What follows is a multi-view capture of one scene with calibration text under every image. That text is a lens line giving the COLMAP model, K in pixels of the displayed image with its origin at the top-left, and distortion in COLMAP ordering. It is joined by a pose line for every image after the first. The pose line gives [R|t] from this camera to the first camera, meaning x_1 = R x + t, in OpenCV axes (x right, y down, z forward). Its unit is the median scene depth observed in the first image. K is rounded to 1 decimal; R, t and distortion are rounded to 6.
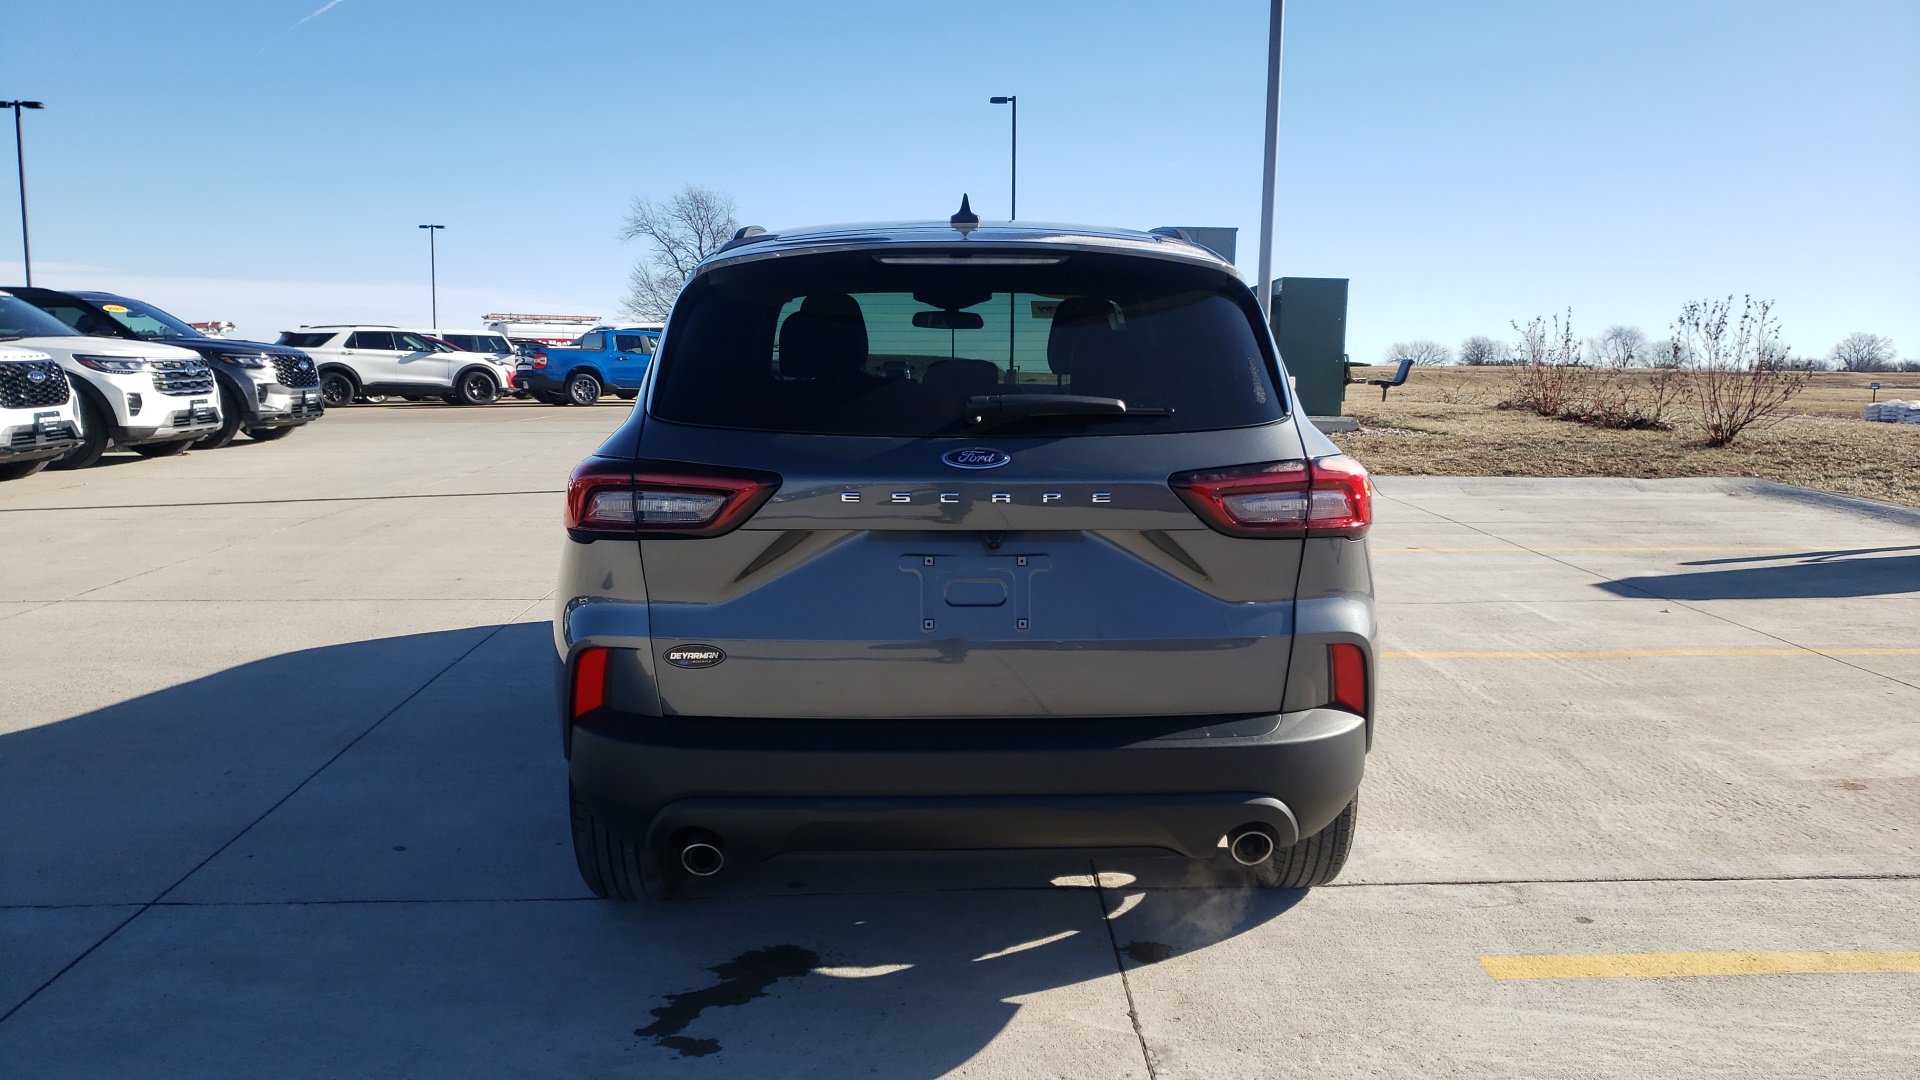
lens RADIAL K [[1486.1, 0, 965.7], [0, 1486.1, 536.2], [0, 0, 1]] dist [0.010864, 0.001386]
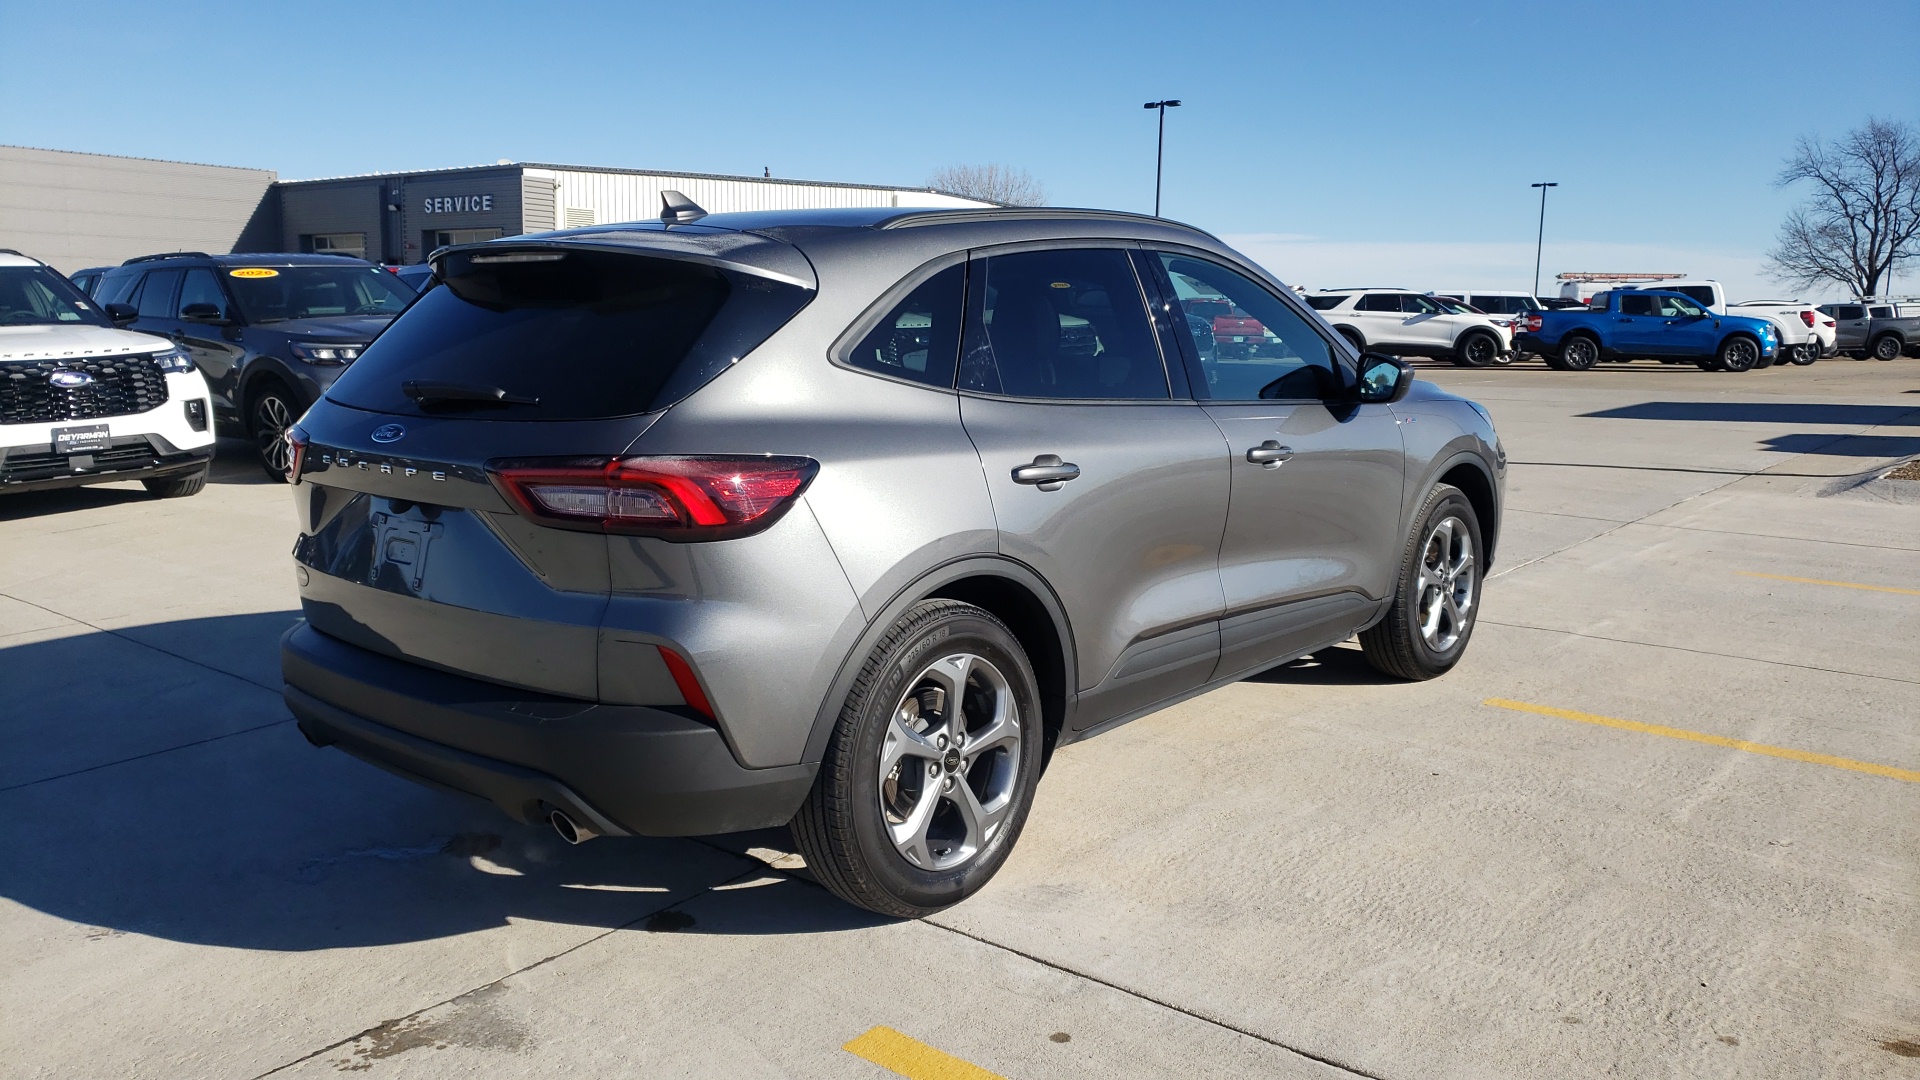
lens RADIAL K [[1486.1, 0, 966.3], [0, 1486.1, 522.2], [0, 0, 1]] dist [0.010864, 0.001386]
pose [[0.737628, 0.094378, -0.668579, 0.095087], [-0.082278, 0.995368, 0.049732, -0.006670], [0.670176, 0.018326, 0.741976, 0.036812]]
